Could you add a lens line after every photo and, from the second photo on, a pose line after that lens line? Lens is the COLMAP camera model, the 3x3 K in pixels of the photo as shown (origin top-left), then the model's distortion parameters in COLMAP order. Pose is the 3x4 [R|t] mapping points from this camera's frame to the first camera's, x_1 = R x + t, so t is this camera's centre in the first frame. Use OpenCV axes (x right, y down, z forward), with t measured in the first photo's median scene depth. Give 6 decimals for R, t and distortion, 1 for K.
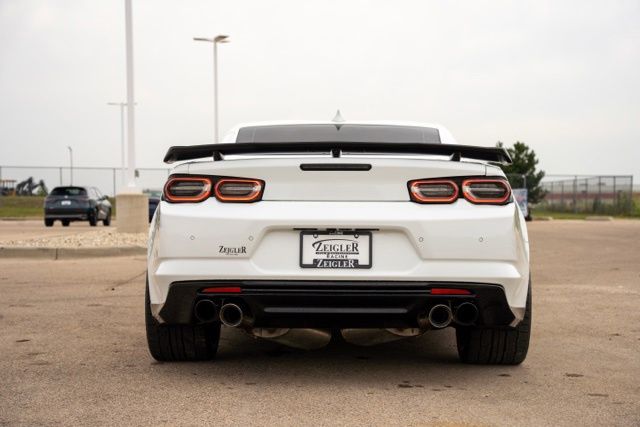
lens RADIAL K [[1138.0, 0, 320.0], [0, 1138.0, 213.5], [0, 0, 1]] dist [0.030179, 0.055154]
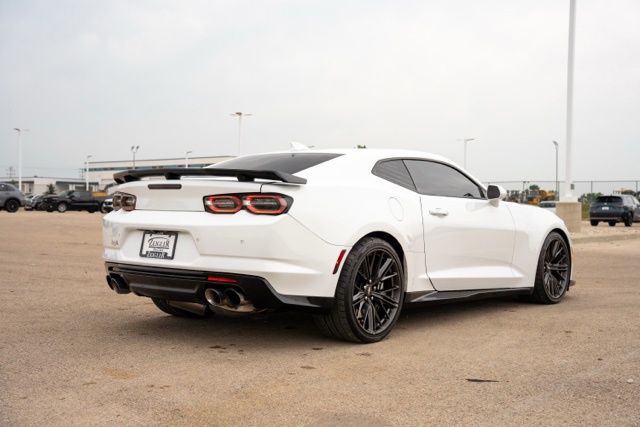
lens RADIAL K [[828.3, 0, 320.0], [0, 828.3, 213.5], [0, 0, 1]] dist [-0.006078, -0.006977]
pose [[0.790087, 0.014972, -0.612812, 0.788042], [-0.015867, 0.999866, 0.003972, -0.014331], [0.612790, 0.006585, 0.790218, 0.303776]]
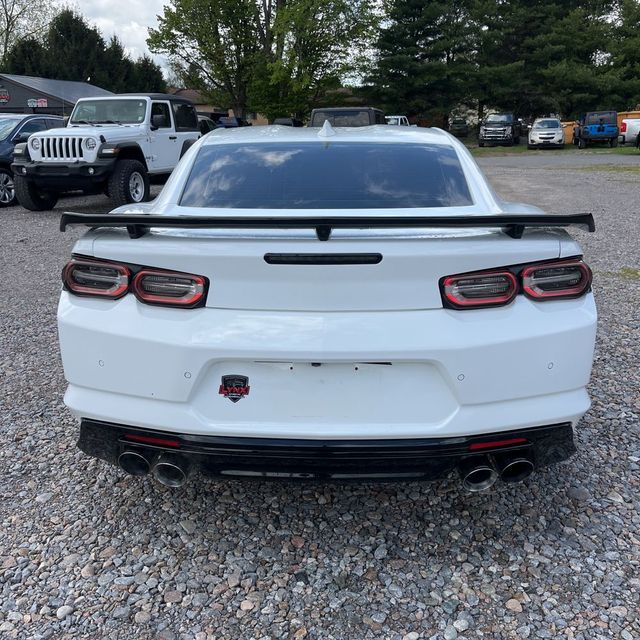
lens RADIAL K [[658.8, 0, 320.0], [0, 658.8, 320.0], [0, 0, 1]] dist [0.087988, -0.124167]
pose [[0.999966, -0.007793, 0.002535, 0.010943], [0.006812, 0.962366, 0.271670, -0.103349], [-0.004557, -0.271644, 0.962387, 0.646723]]
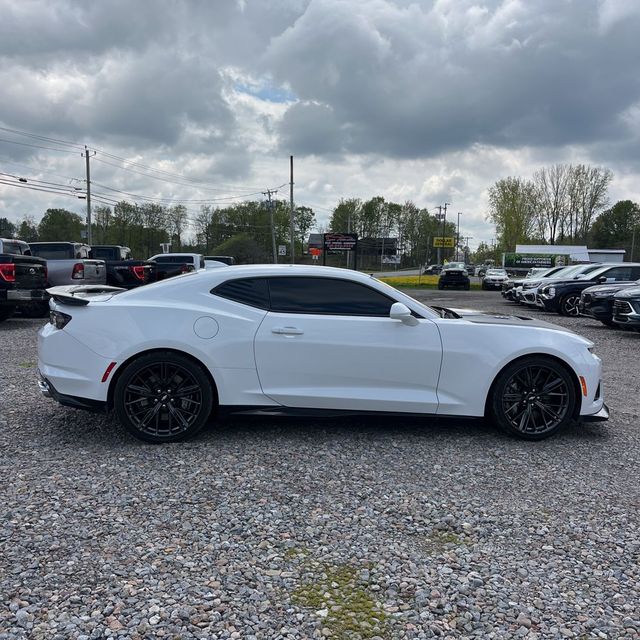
lens RADIAL K [[658.8, 0, 320.0], [0, 658.8, 320.0], [0, 0, 1]] dist [0.087988, -0.124167]
pose [[0.139956, 0.091710, -0.985901, 1.161351], [-0.031170, 0.995616, 0.088189, -0.118419], [0.989667, 0.018388, 0.142201, 1.264341]]
